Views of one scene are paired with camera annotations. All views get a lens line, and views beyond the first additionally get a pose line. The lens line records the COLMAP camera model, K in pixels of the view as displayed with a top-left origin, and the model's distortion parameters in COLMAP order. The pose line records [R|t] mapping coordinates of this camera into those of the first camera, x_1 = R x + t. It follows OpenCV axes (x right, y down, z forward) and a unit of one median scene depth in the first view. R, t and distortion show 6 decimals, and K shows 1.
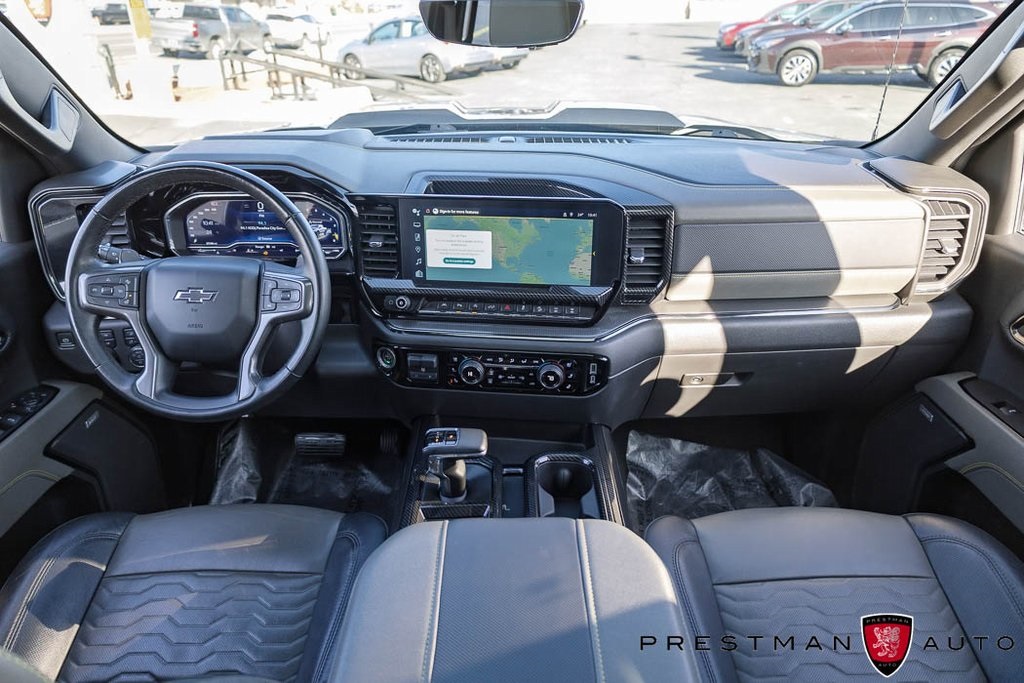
lens RADIAL K [[671.3, 0, 512.0], [0, 671.3, 341.5], [0, 0, 1]] dist [0.008727, 0.000646]
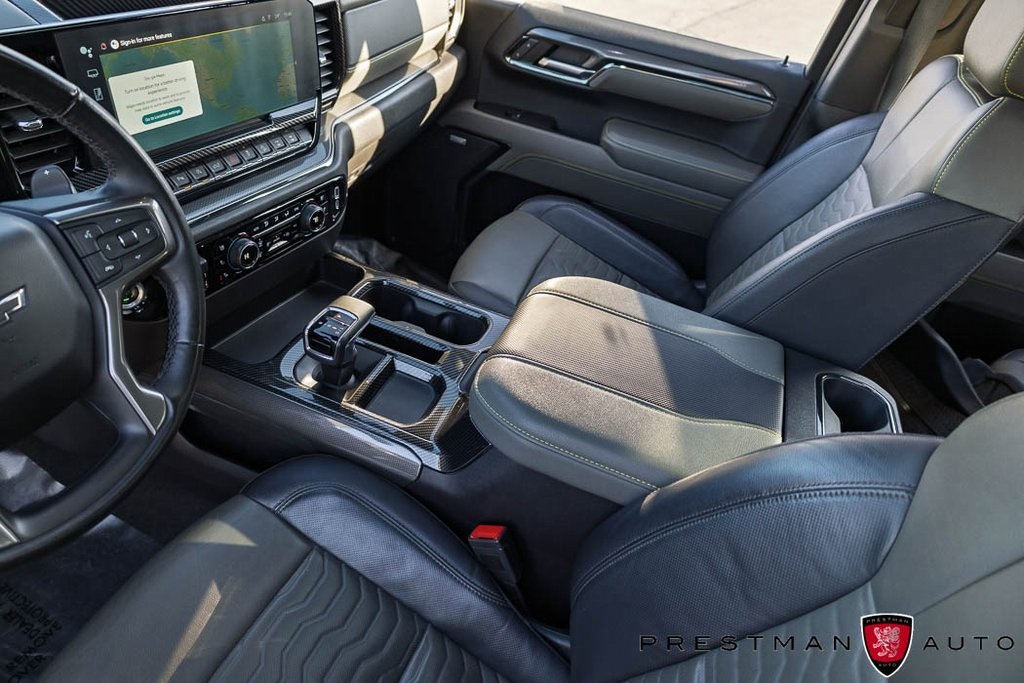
lens RADIAL K [[656.6, 0, 512.0], [0, 656.6, 341.5], [0, 0, 1]] dist [-0.027121, 0.021654]
pose [[0.344219, -0.533409, 0.772650, -0.597808], [0.252352, 0.845221, 0.471085, -0.148711], [-0.904340, 0.032824, 0.425548, 0.399179]]
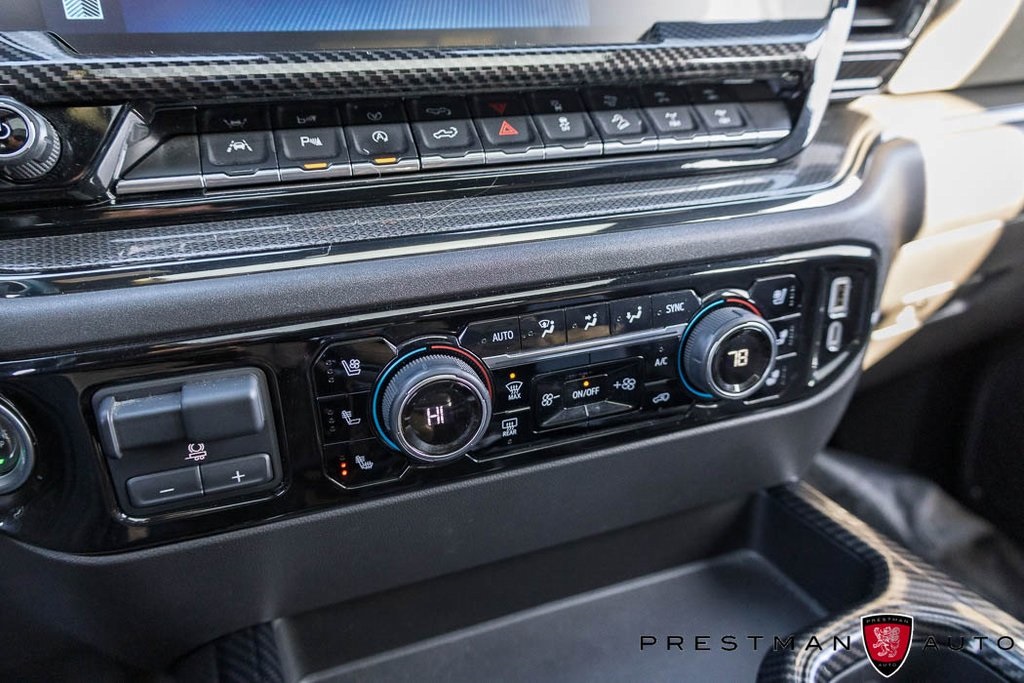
lens RADIAL K [[655.8, 0, 512.0], [0, 655.8, 341.5], [0, 0, 1]] dist [0.000796, 0.001336]
pose [[0.900573, -0.190996, 0.390497, -0.119971], [0.213785, 0.976761, -0.015292, 0.032854], [-0.378501, 0.097254, 0.920477, 0.786759]]
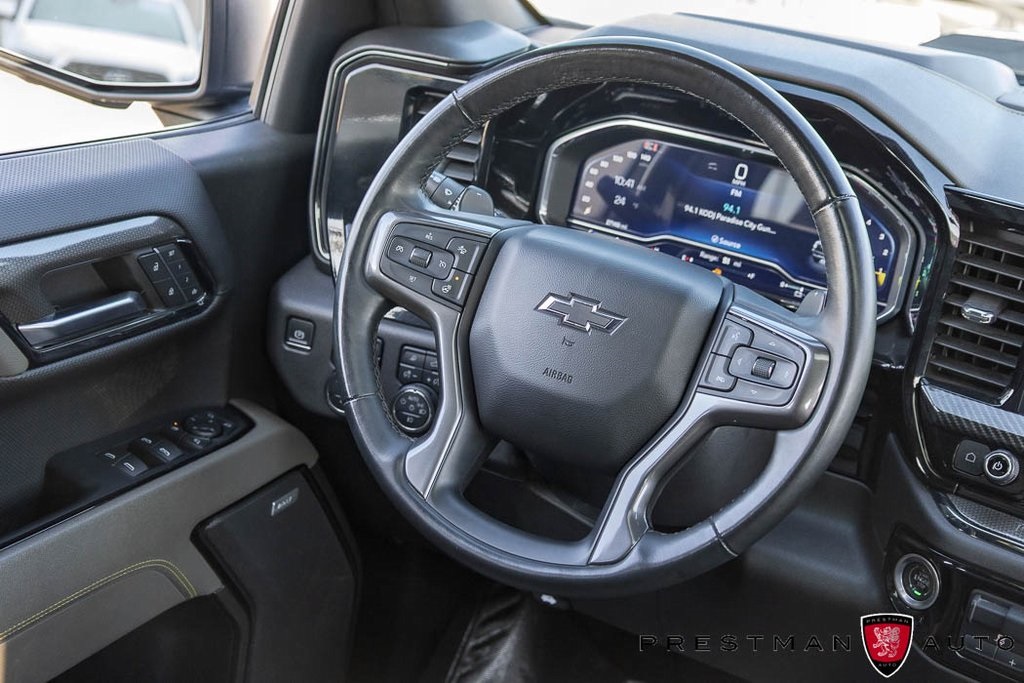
lens RADIAL K [[1471.7, 0, 512.0], [0, 1471.7, 341.5], [0, 0, 1]] dist [0.017078, 0.009572]
pose [[0.879118, 0.270472, -0.392423, -0.093050], [-0.322911, 0.943608, -0.073027, 0.032716], [0.350542, 0.190918, 0.916881, 0.052019]]
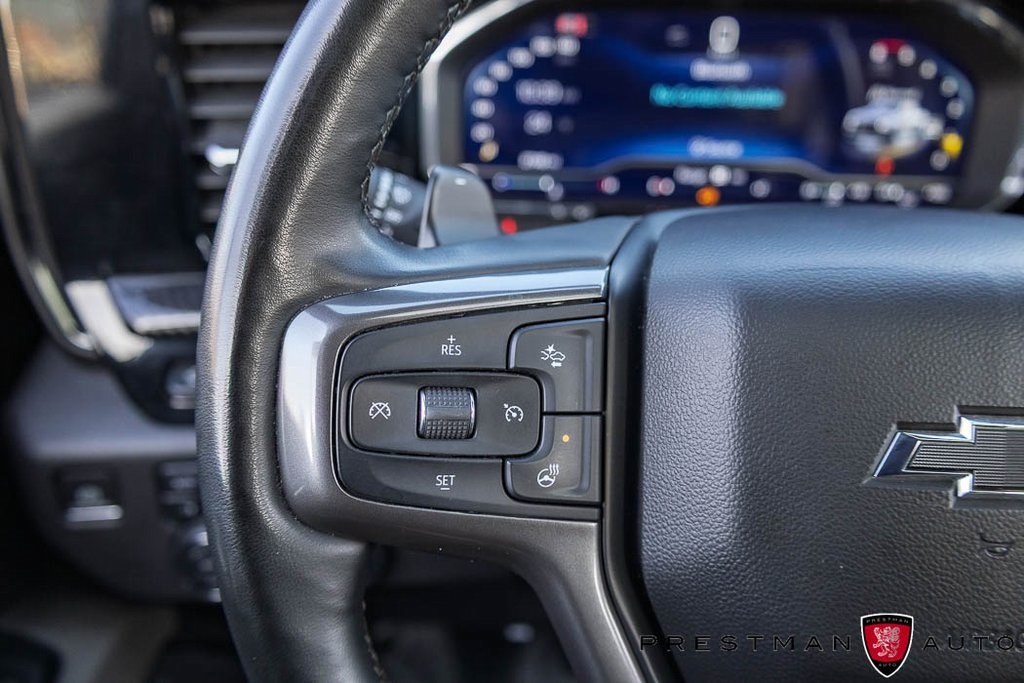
lens RADIAL K [[838.2, 0, 512.0], [0, 838.2, 341.5], [0, 0, 1]] dist [0.006845, 0.000413]
pose [[0.999640, 0.024784, -0.010263, -0.494488], [-0.024315, 0.998755, 0.043553, -0.087086], [0.011329, -0.043287, 0.998998, 0.670146]]
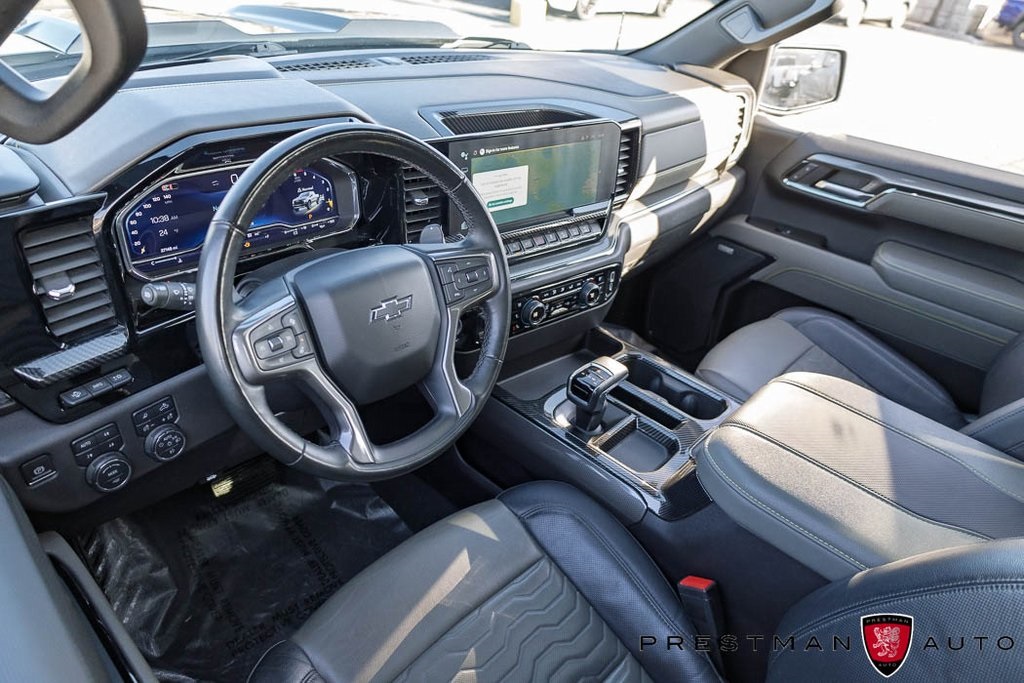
lens RADIAL K [[655.8, 0, 512.0], [0, 655.8, 341.5], [0, 0, 1]] dist [0.000796, 0.001336]
pose [[0.684686, -0.324192, 0.652767, -0.727104], [0.226274, 0.945922, 0.232447, -0.145796], [-0.692824, -0.011449, 0.721016, 0.329289]]
